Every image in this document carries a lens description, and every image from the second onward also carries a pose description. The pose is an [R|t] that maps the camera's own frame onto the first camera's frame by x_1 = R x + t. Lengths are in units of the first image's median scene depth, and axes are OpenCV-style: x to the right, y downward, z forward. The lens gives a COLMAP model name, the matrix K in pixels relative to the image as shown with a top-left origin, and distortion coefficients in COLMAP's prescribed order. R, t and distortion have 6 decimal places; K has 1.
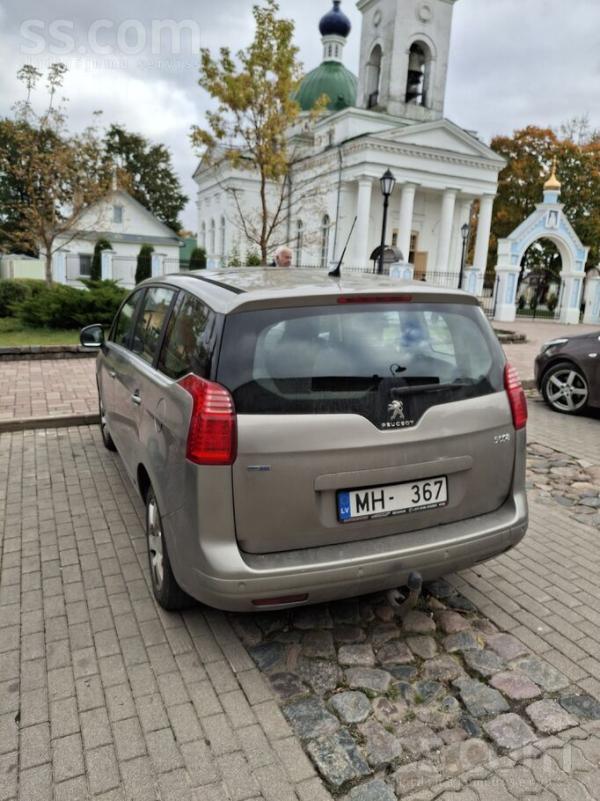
lens RADIAL K [[559.2, 0, 299.1], [0, 559.2, 389.8], [0, 0, 1]] dist [0.024028, -0.069754]
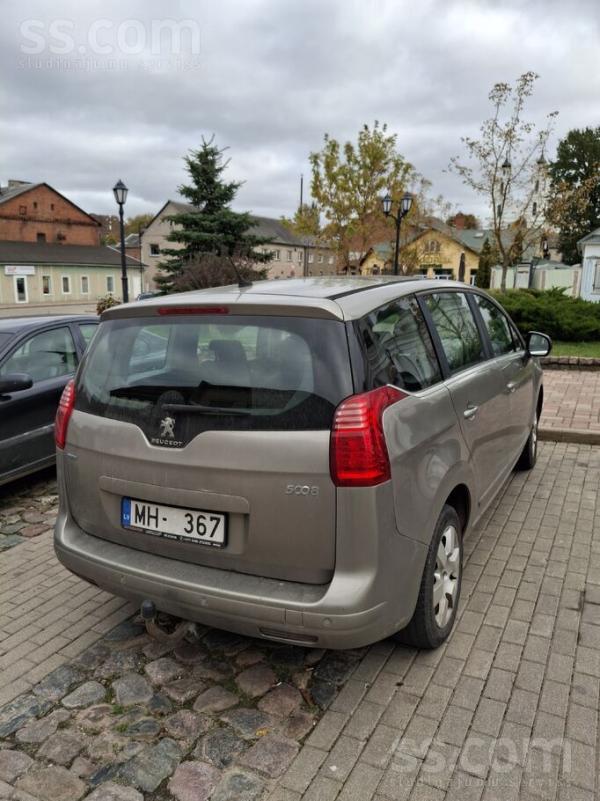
lens RADIAL K [[554.3, 0, 284.1], [0, 554.3, 402.1], [0, 0, 1]] dist [0.028521, -0.062649]
pose [[0.639085, 0.104699, -0.761977, 0.995514], [-0.102363, 0.993457, 0.050651, -0.072720], [0.762294, 0.045628, 0.645621, 0.538153]]
